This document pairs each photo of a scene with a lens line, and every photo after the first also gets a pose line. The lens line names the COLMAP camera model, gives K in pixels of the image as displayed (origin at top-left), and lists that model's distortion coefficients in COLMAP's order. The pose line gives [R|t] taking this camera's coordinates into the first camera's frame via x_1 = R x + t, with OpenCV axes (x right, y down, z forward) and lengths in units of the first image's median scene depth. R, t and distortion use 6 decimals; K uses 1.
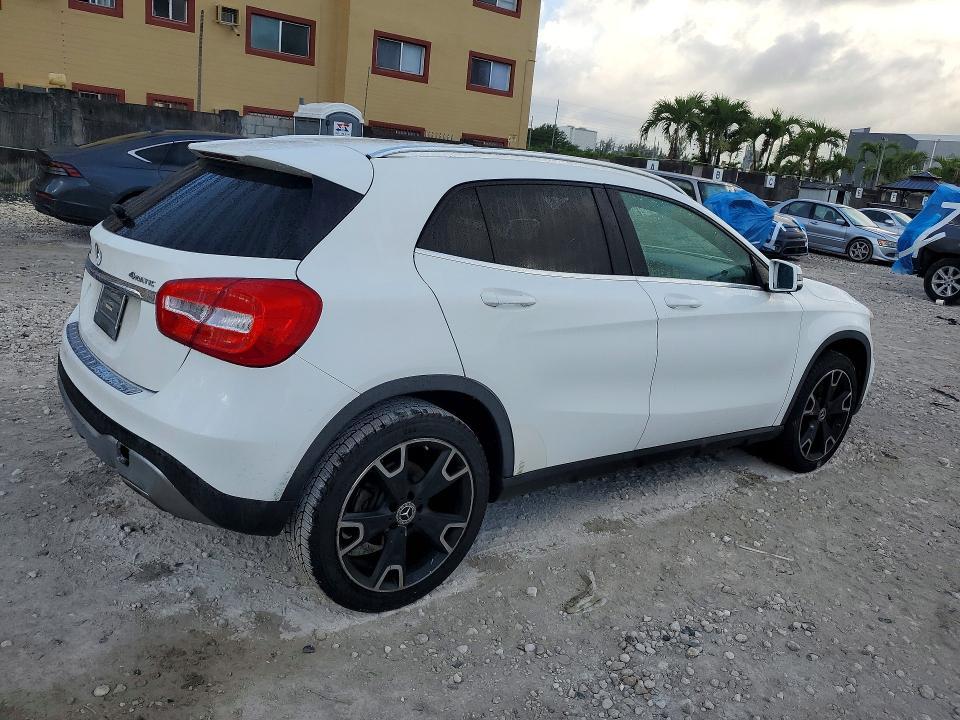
lens RADIAL K [[762.4, 0, 472.1], [0, 762.4, 362.0], [0, 0, 1]] dist [-0.016258, 0.012352]
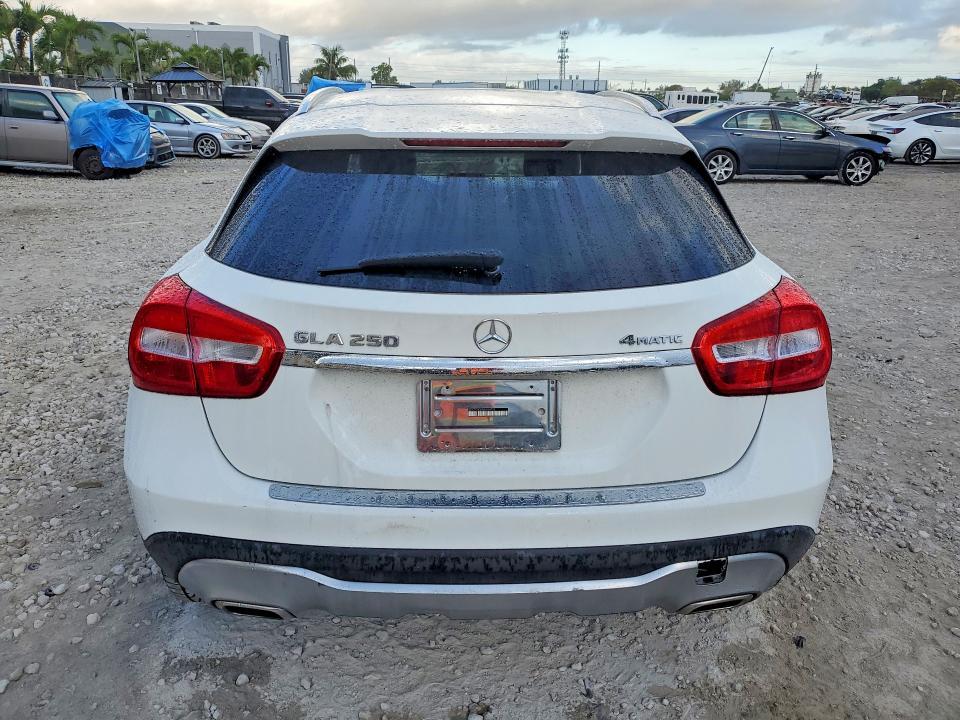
lens RADIAL K [[762.4, 0, 476.1], [0, 762.4, 354.2], [0, 0, 1]] dist [-0.016258, 0.012352]
pose [[0.567491, -0.334449, 0.752394, -0.146475], [0.238801, 0.941366, 0.238335, -0.041761], [-0.787990, 0.044419, 0.614084, 0.098513]]
